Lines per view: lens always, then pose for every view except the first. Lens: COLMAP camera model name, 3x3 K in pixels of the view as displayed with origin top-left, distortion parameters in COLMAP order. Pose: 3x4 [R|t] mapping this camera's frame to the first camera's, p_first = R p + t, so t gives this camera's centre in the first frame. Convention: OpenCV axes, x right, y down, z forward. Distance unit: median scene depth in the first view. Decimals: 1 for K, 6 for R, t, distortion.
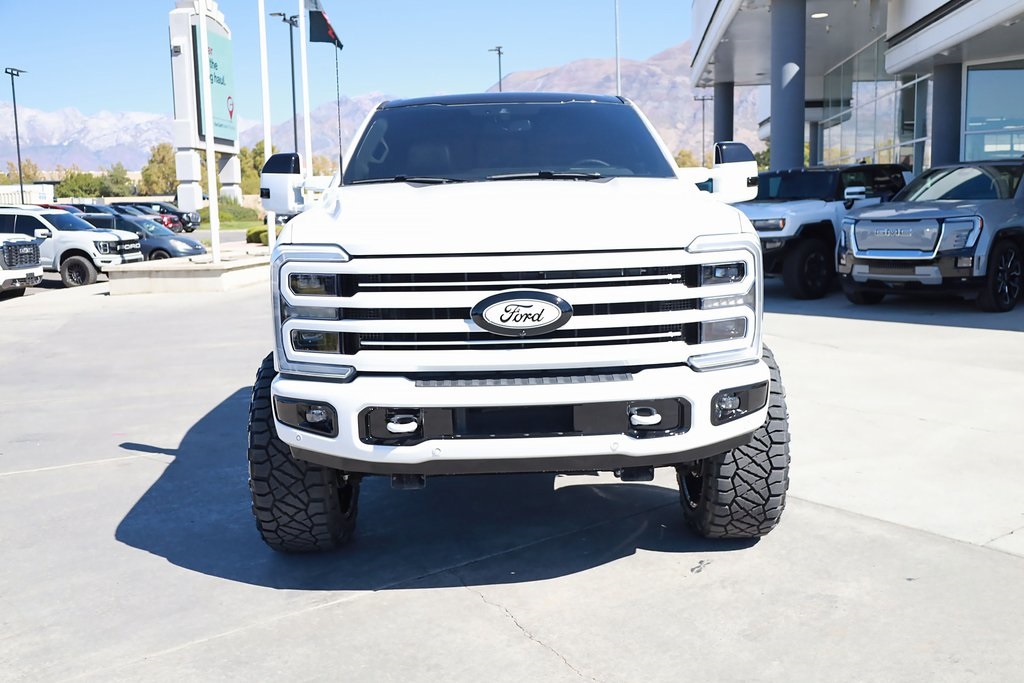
lens RADIAL K [[1012.1, 0, 513.7], [0, 1012.1, 341.9], [0, 0, 1]] dist [0.015852, 0.000000]
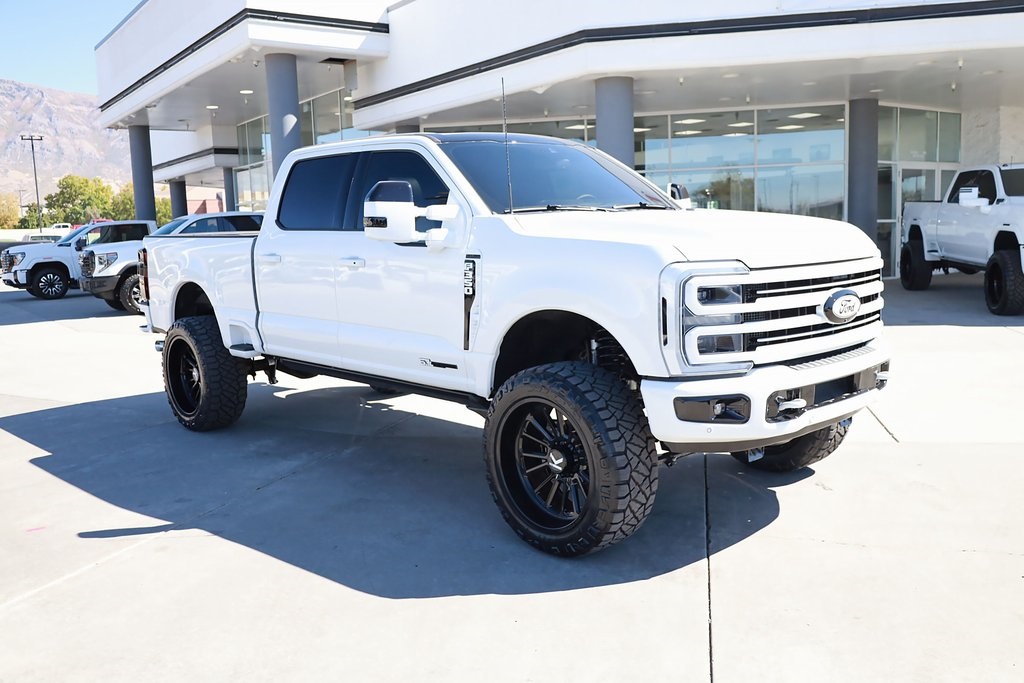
lens RADIAL K [[936.7, 0, 516.3], [0, 936.7, 337.6], [0, 0, 1]] dist [-0.007671, 0.000000]
pose [[0.720960, -0.083680, 0.687906, -1.105887], [0.108737, 0.994046, 0.006959, -0.040837], [-0.684393, 0.069783, 0.725766, 0.382969]]
